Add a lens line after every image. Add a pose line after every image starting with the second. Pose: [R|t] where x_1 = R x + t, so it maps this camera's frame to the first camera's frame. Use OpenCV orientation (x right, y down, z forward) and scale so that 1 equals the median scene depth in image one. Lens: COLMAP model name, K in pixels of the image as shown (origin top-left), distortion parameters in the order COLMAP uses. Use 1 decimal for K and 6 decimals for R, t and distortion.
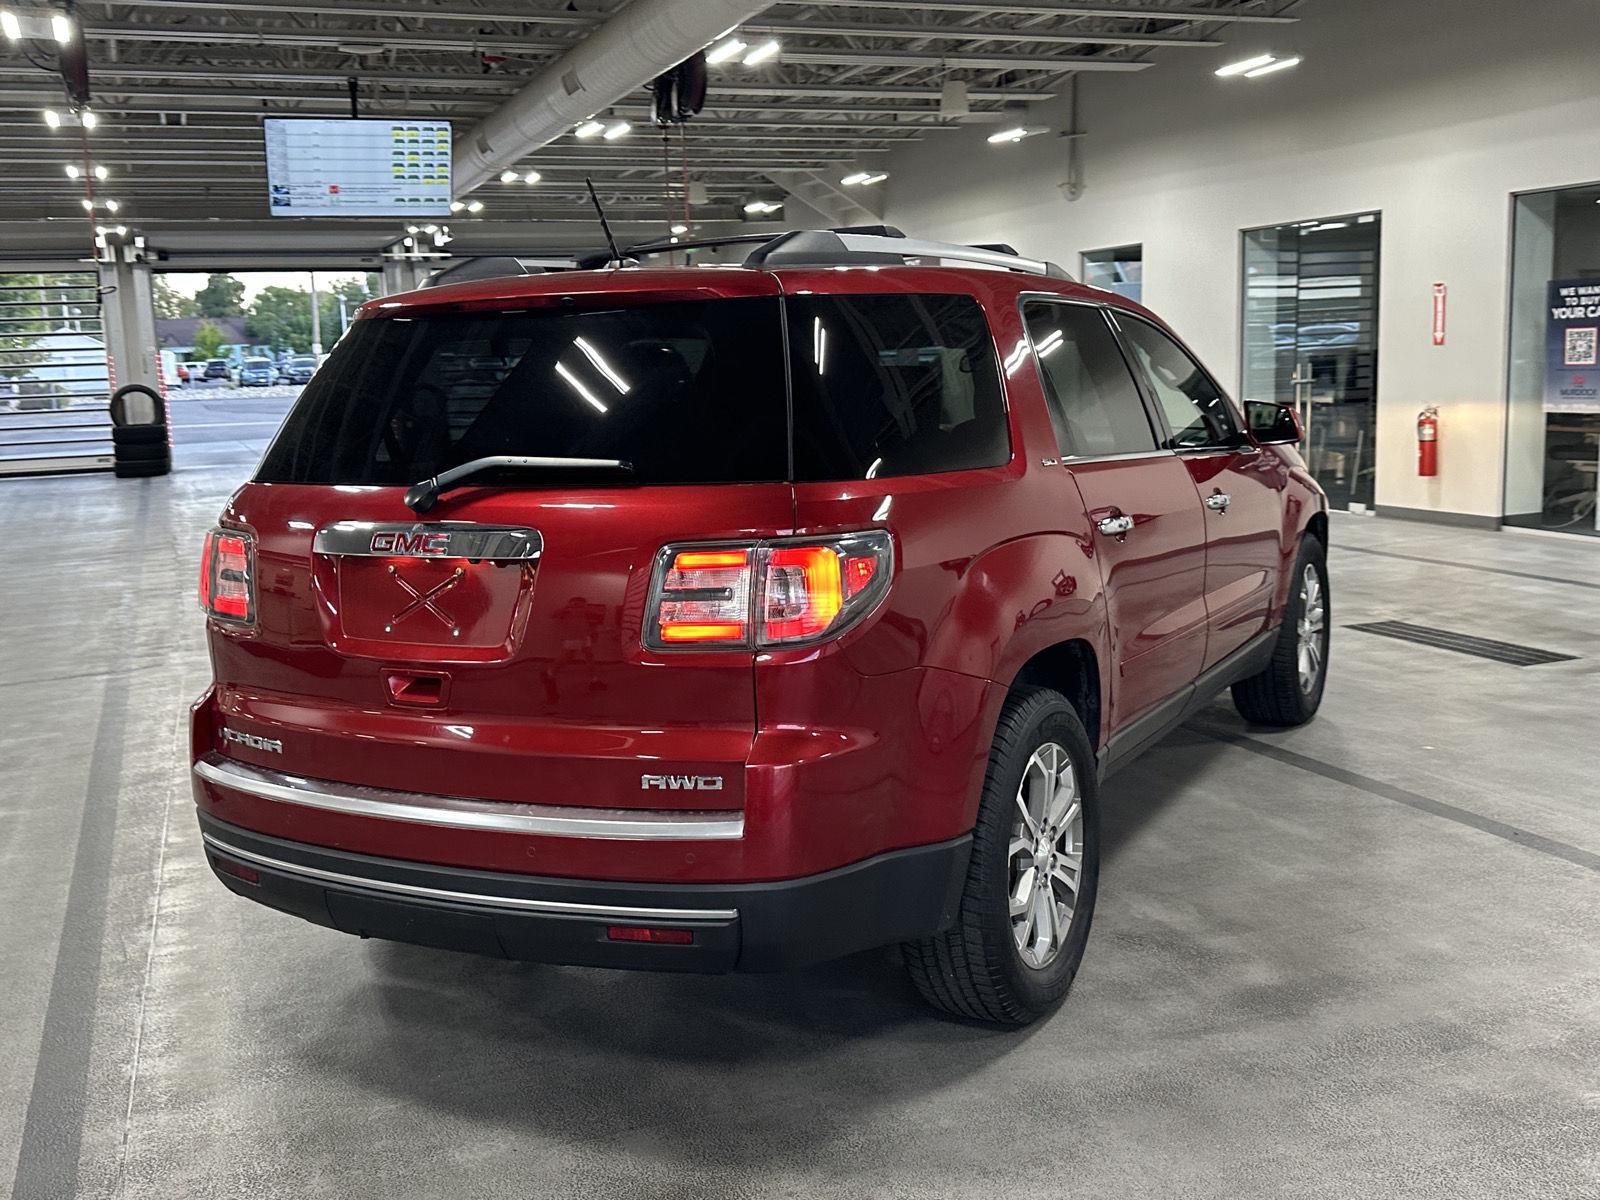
lens RADIAL K [[1546.0, 0, 783.4], [0, 1546.0, 624.2], [0, 0, 1]] dist [0.208419, -0.443212]
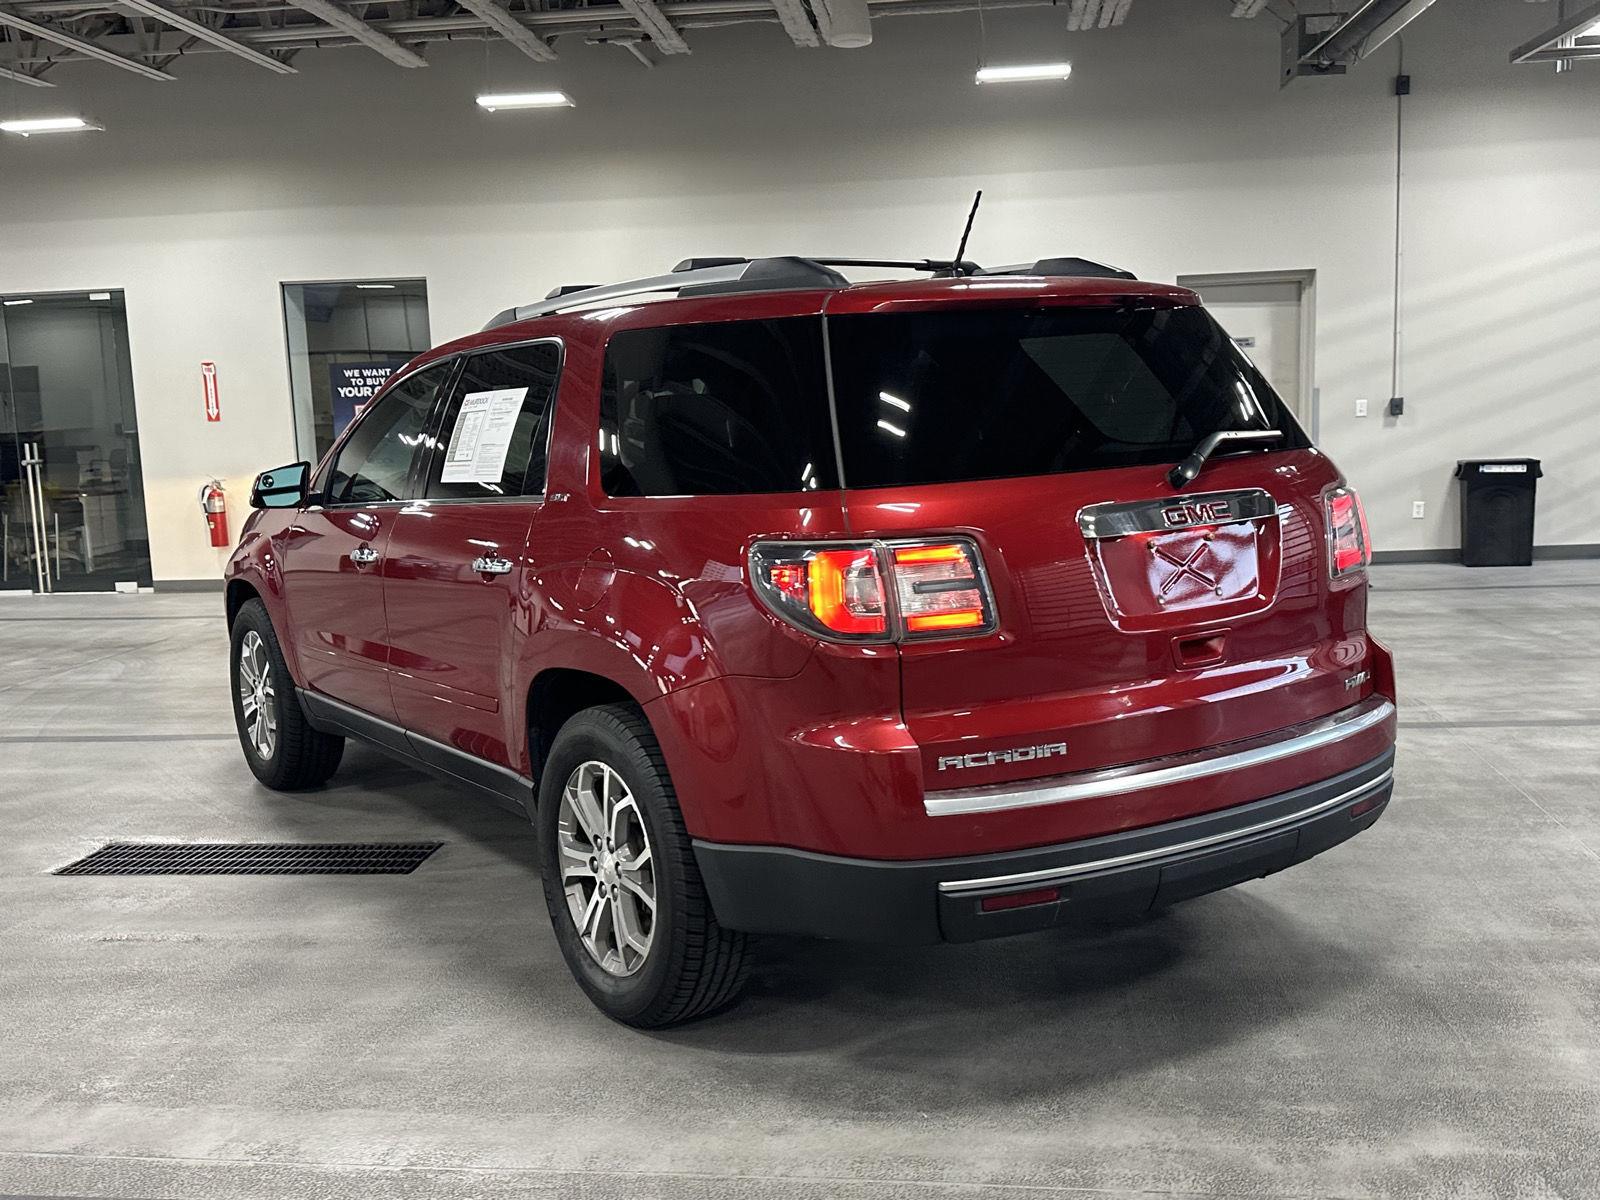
lens RADIAL K [[1551.7, 0, 786.3], [0, 1551.7, 601.4], [0, 0, 1]] dist [0.182311, -0.377000]
pose [[0.464632, -0.099699, 0.879874, -0.378429], [0.171483, 0.984962, 0.021053, -0.017929], [-0.868741, 0.141101, 0.474741, 0.211135]]
